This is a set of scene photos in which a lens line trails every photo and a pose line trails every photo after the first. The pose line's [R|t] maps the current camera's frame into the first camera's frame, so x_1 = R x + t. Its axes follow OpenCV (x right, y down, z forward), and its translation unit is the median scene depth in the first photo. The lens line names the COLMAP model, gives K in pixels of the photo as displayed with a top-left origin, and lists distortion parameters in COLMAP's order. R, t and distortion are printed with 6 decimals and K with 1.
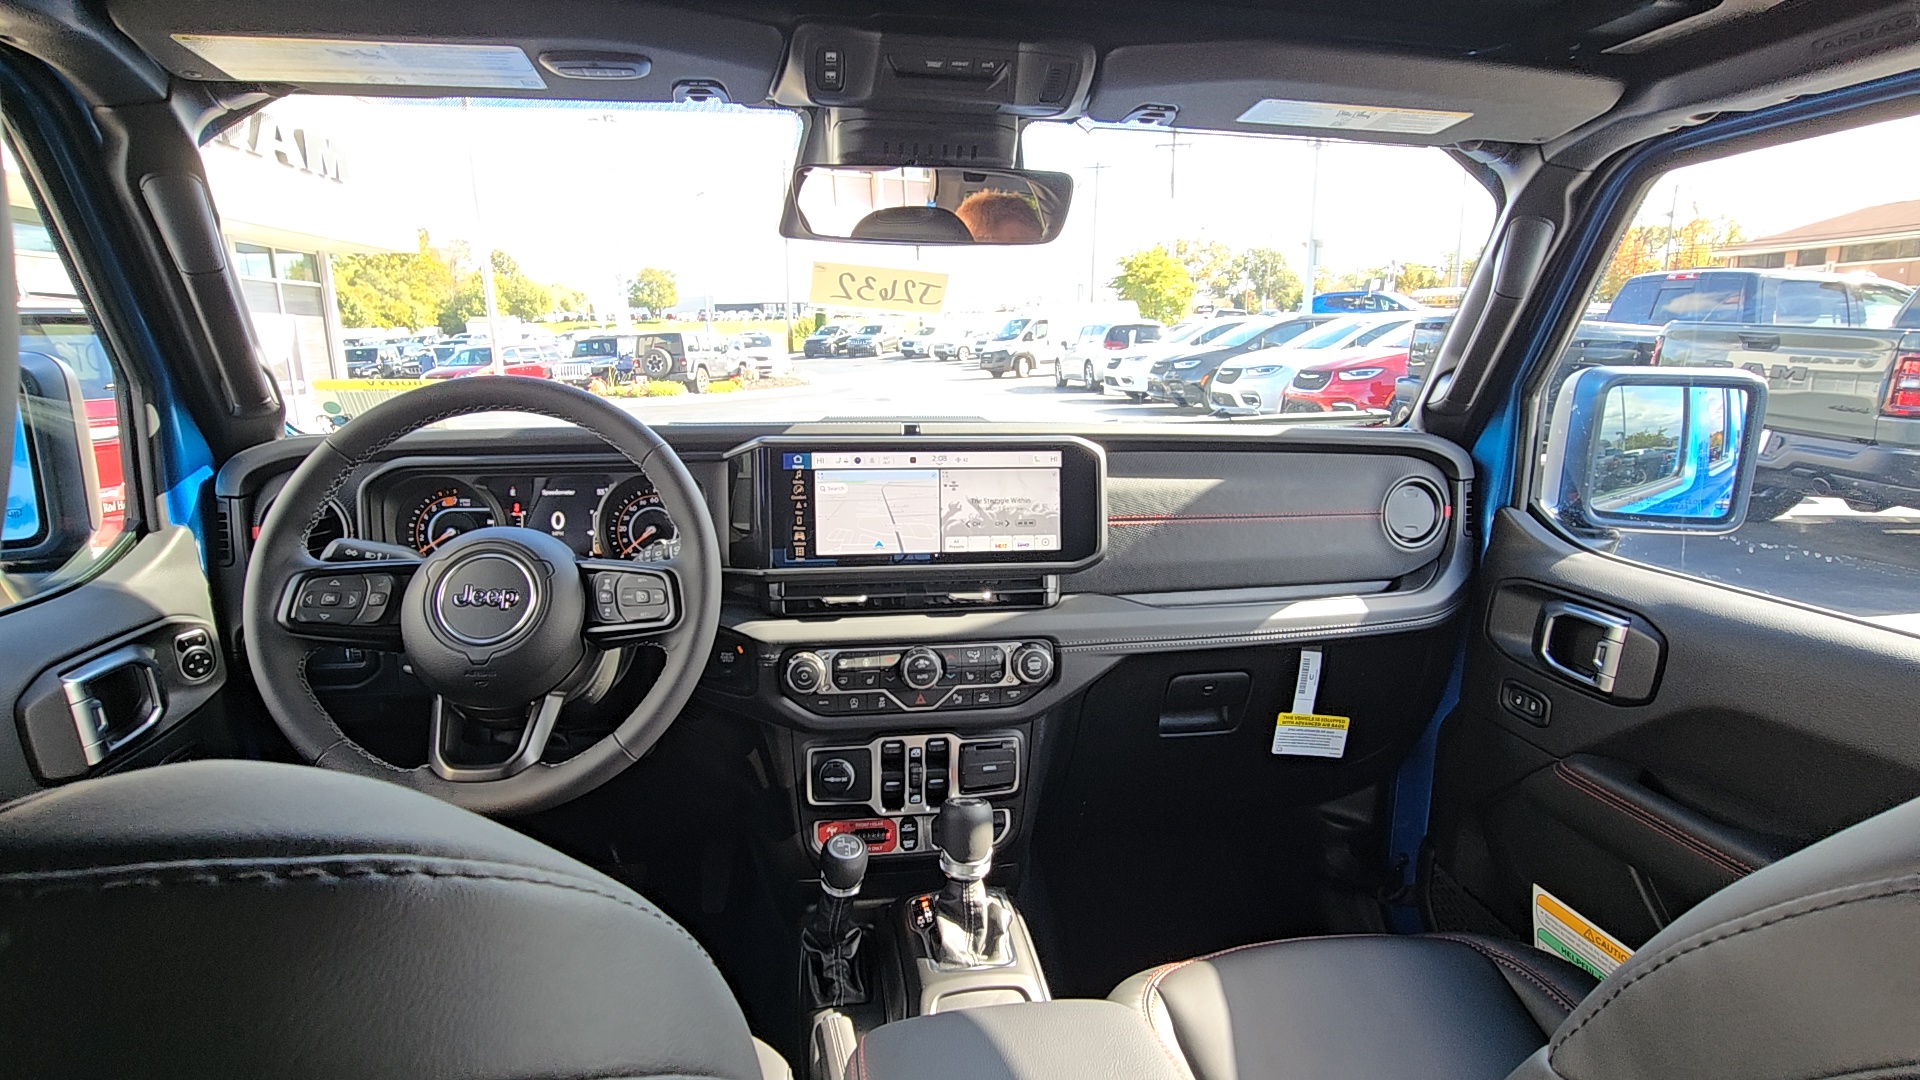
lens RADIAL K [[966.4, 0, 954.0], [0, 966.4, 546.3], [0, 0, 1]] dist [-0.003100, 0.000882]
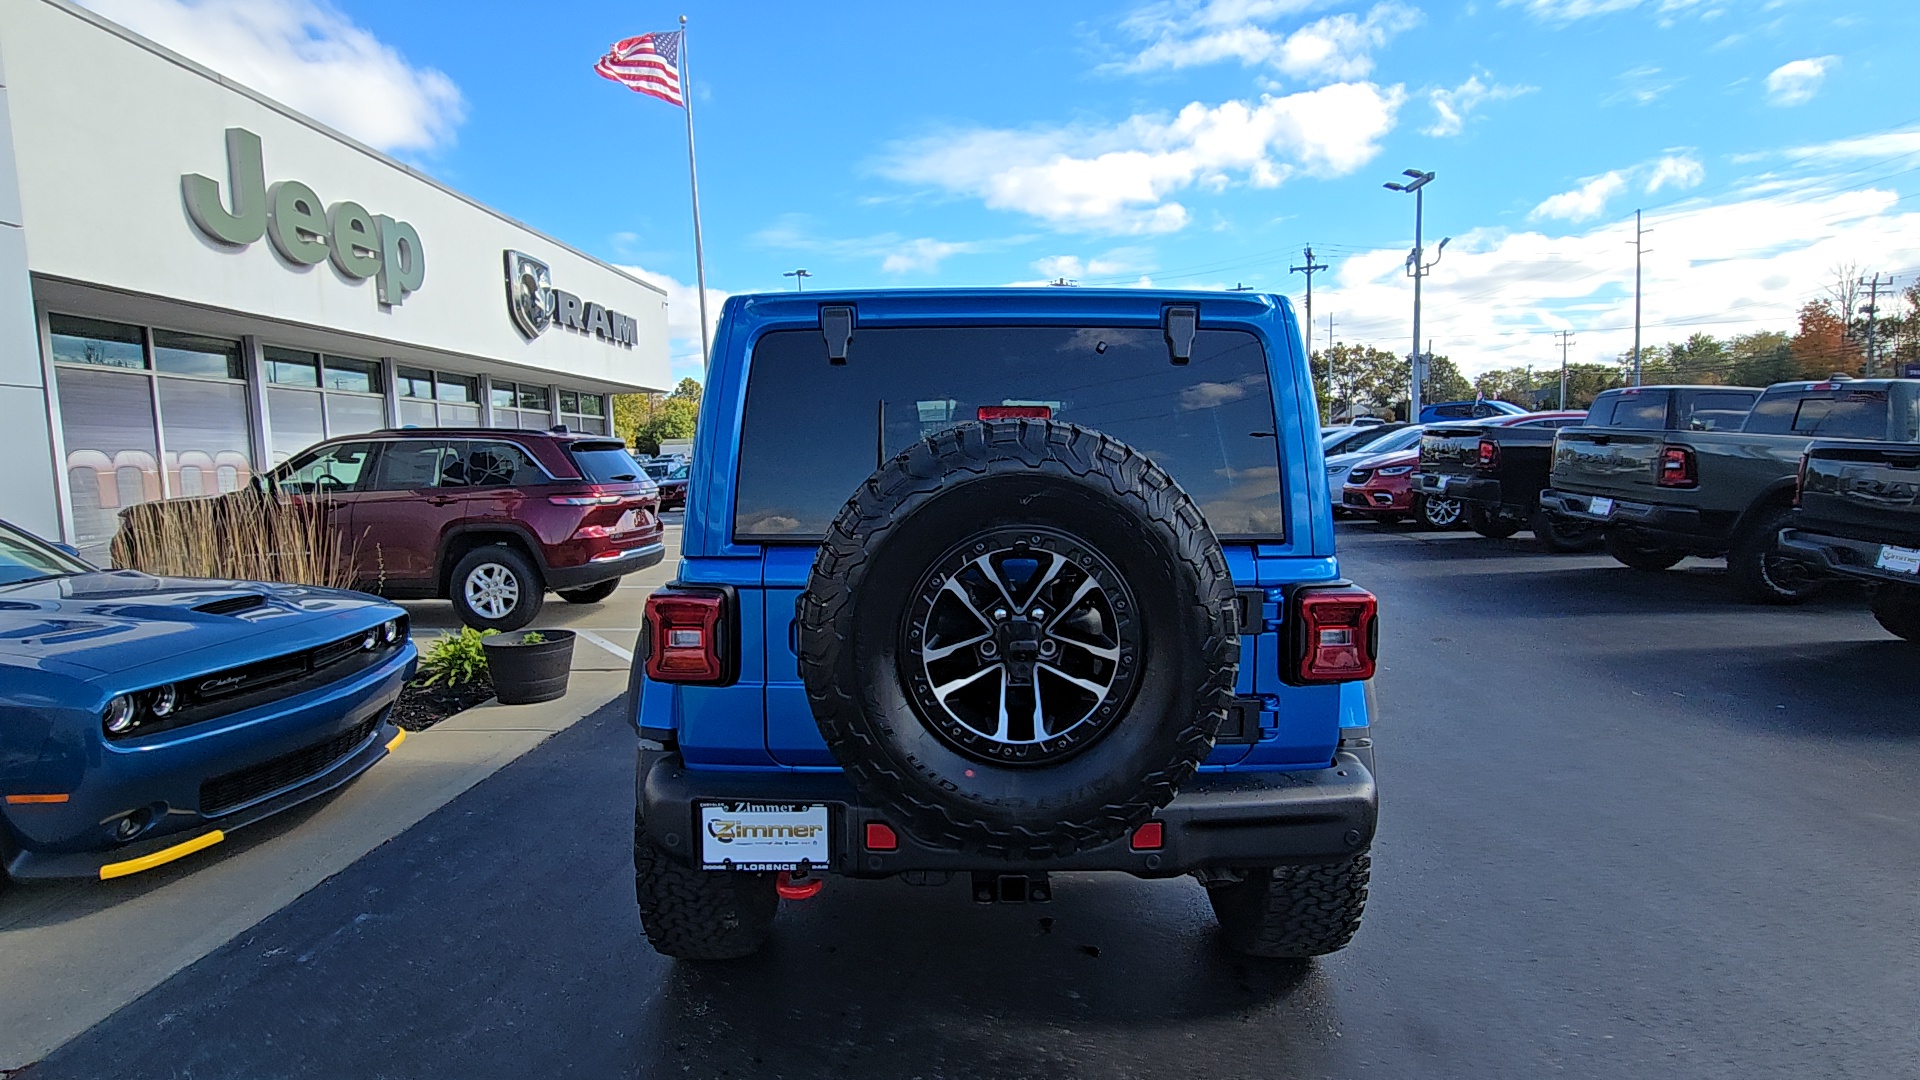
lens RADIAL K [[966.4, 0, 950.7], [0, 966.4, 532.9], [0, 0, 1]] dist [-0.003100, 0.000882]
pose [[0.986925, -0.002375, -0.161165, 0.098894], [-0.018419, 0.991679, -0.127409, 0.143177], [0.160126, 0.128711, 0.978669, -0.618906]]
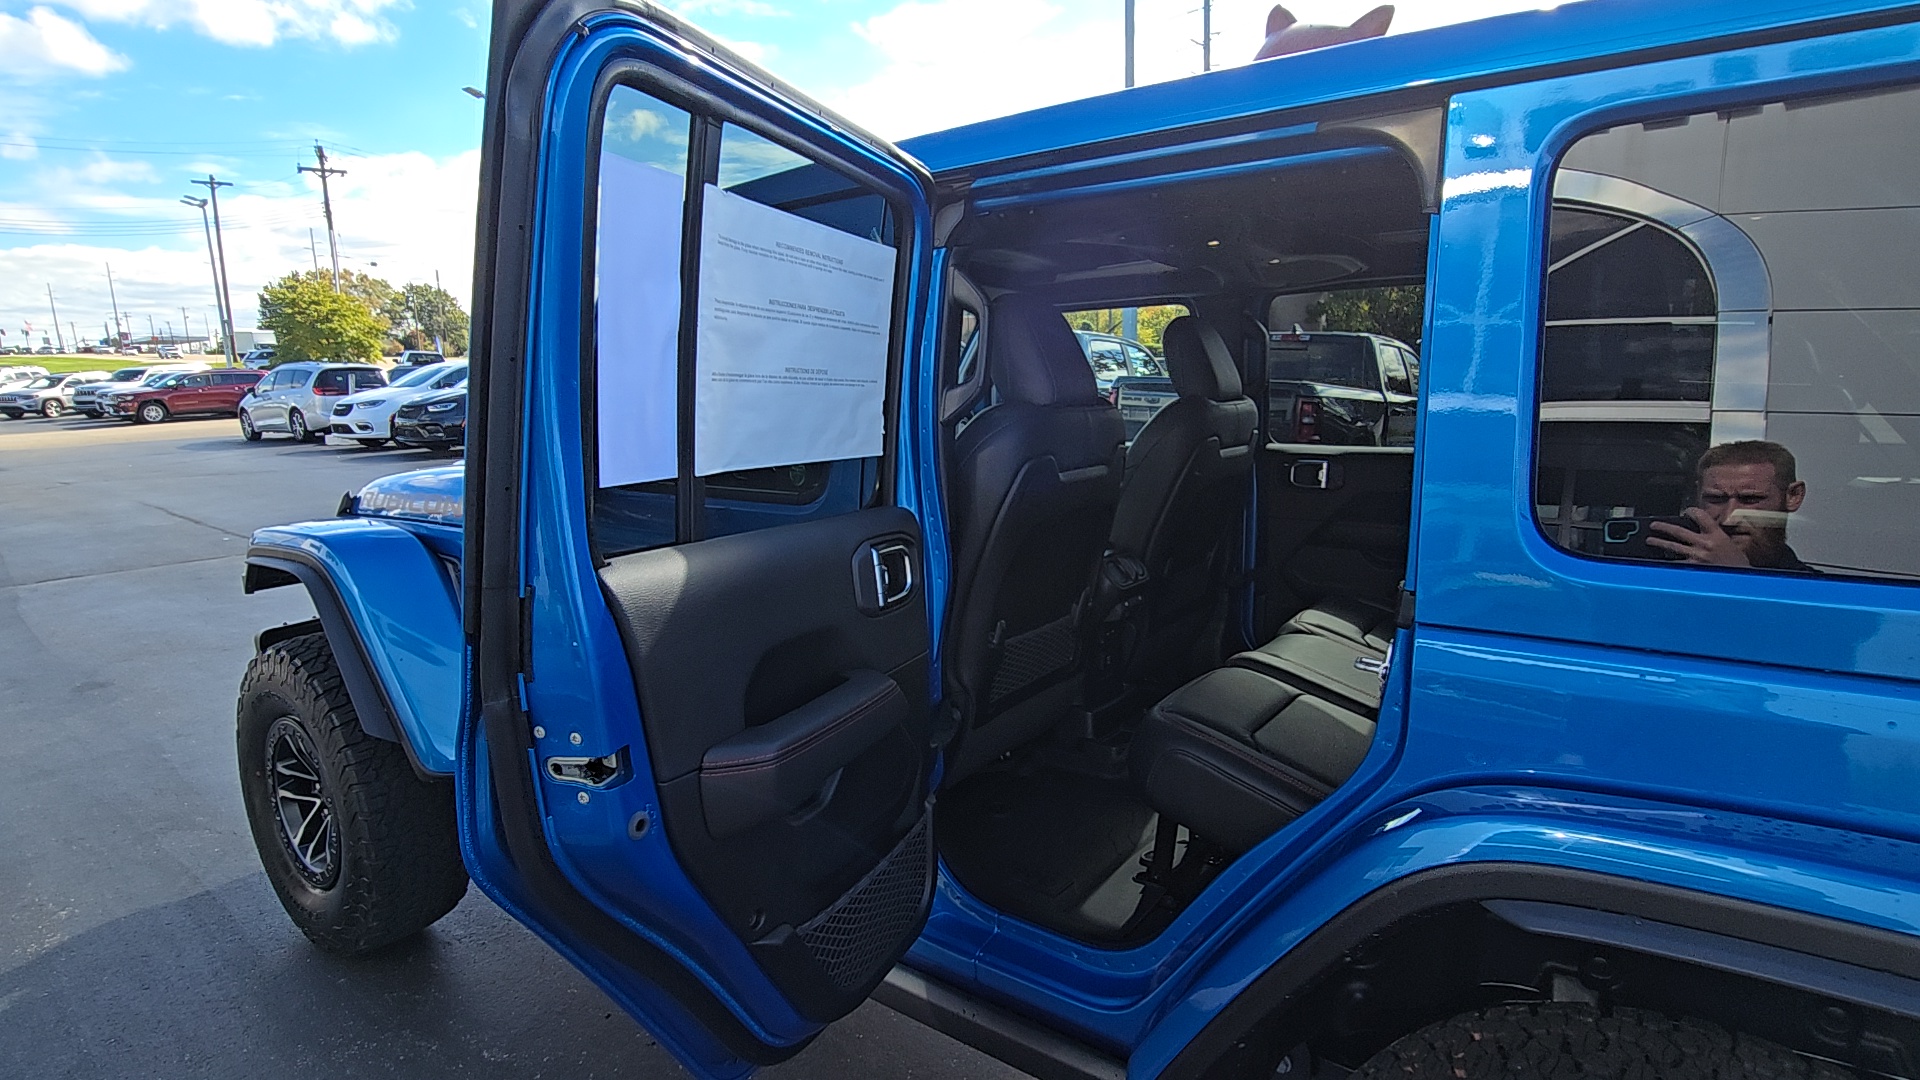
lens RADIAL K [[966.4, 0, 949.7], [0, 966.4, 539.2], [0, 0, 1]] dist [-0.003100, 0.000882]
pose [[0.707364, -0.130156, 0.694763, -0.282408], [0.164053, 0.986292, 0.017742, 0.039690], [-0.687549, 0.101428, 0.719020, -0.169293]]
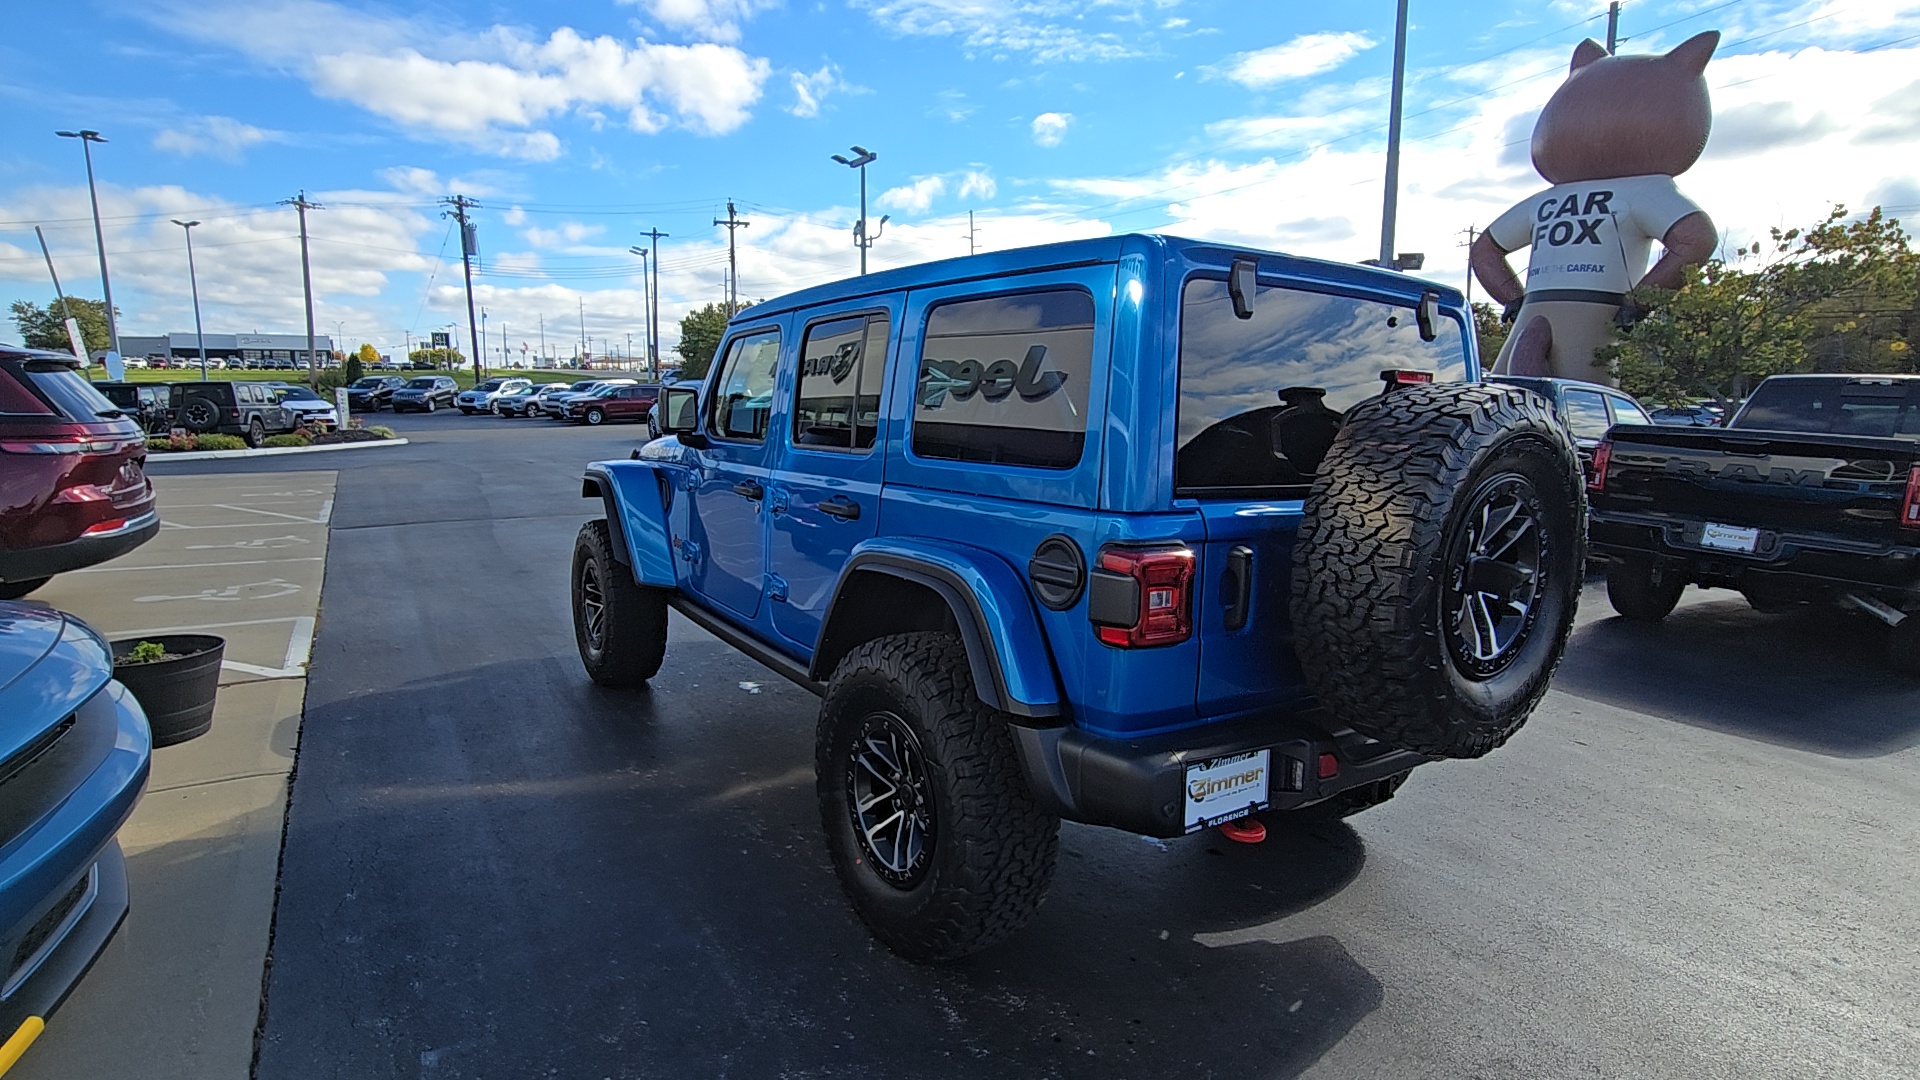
lens RADIAL K [[966.4, 0, 949.7], [0, 966.4, 529.9], [0, 0, 1]] dist [-0.003100, 0.000882]
pose [[0.903223, -0.038555, 0.427437, -0.279322], [0.071856, 0.995483, -0.062047, 0.129495], [-0.423114, 0.086757, 0.901913, -0.551170]]
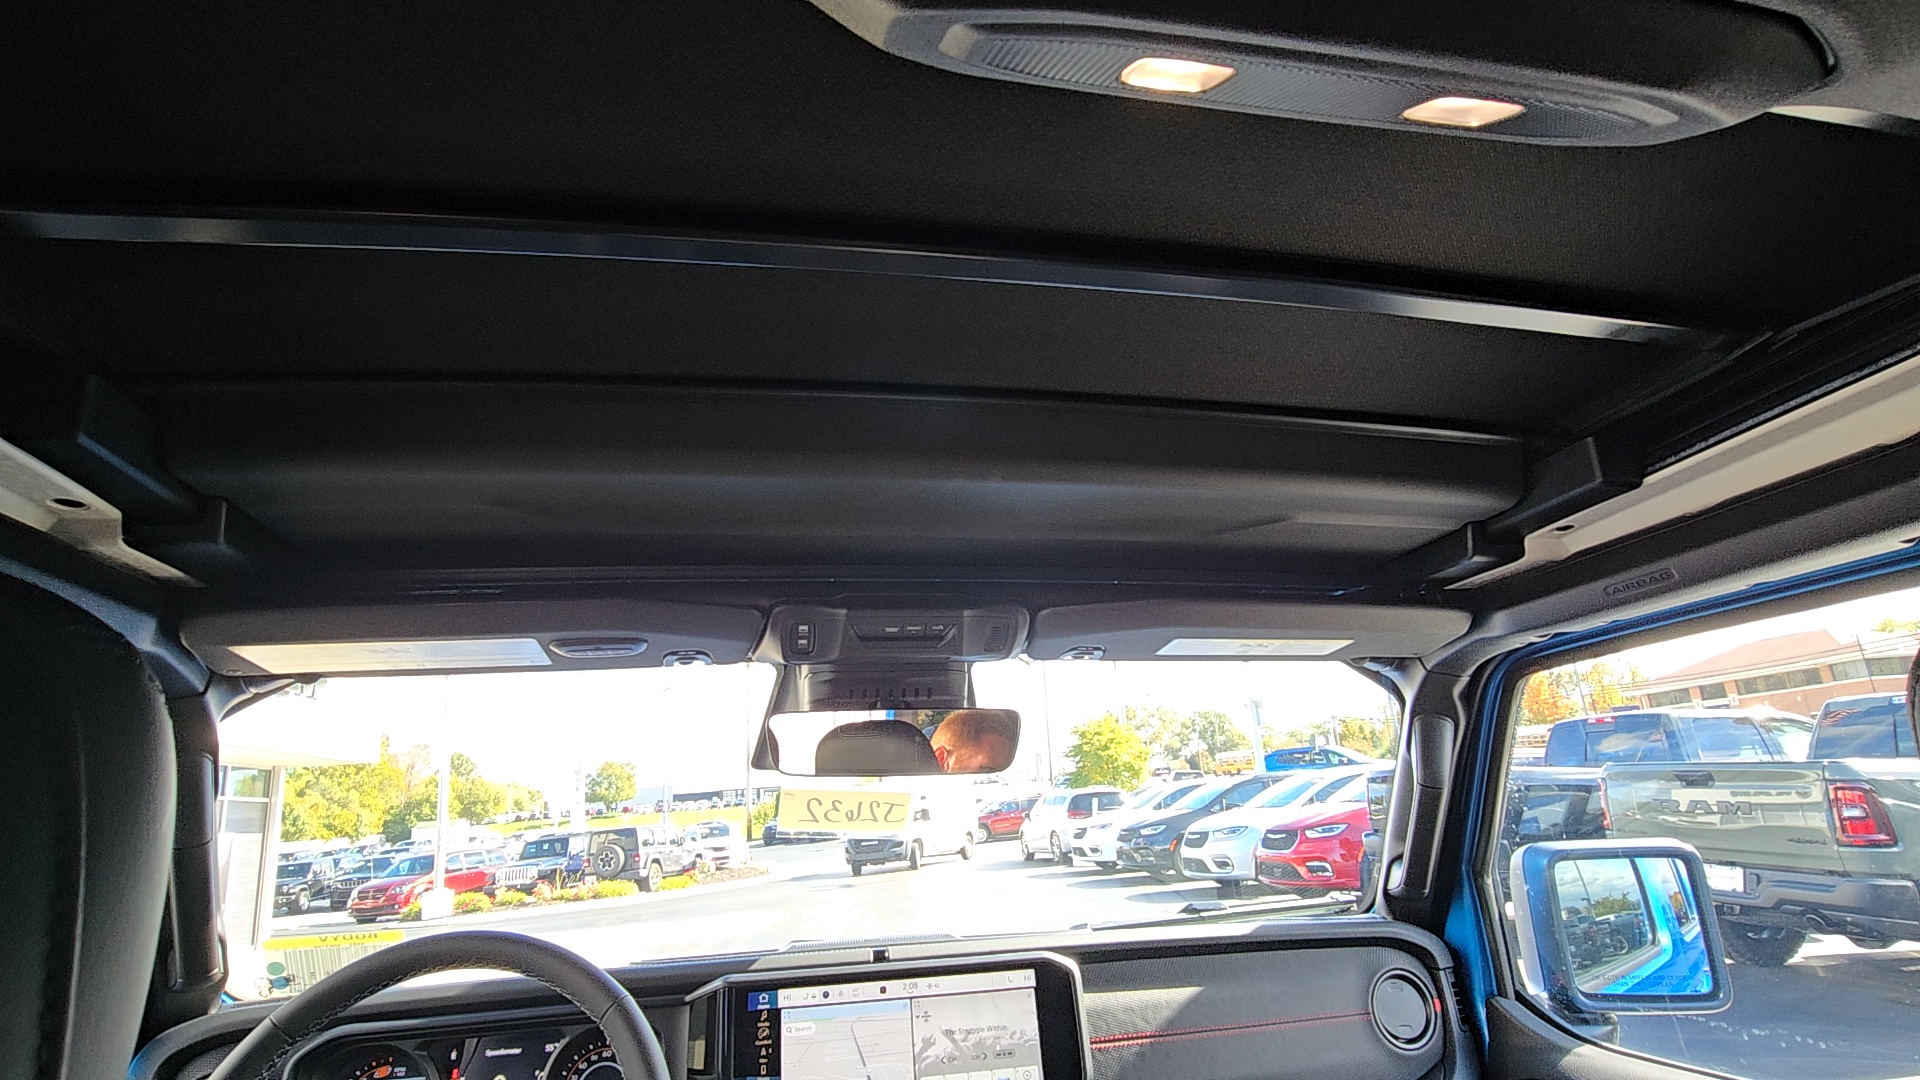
lens RADIAL K [[966.4, 0, 953.6], [0, 966.4, 555.0], [0, 0, 1]] dist [-0.003100, 0.000882]
pose [[0.997674, -0.045343, 0.050906, -0.000212], [0.063574, 0.888414, -0.454619, -0.005604], [-0.024612, 0.456798, 0.889230, -0.011070]]
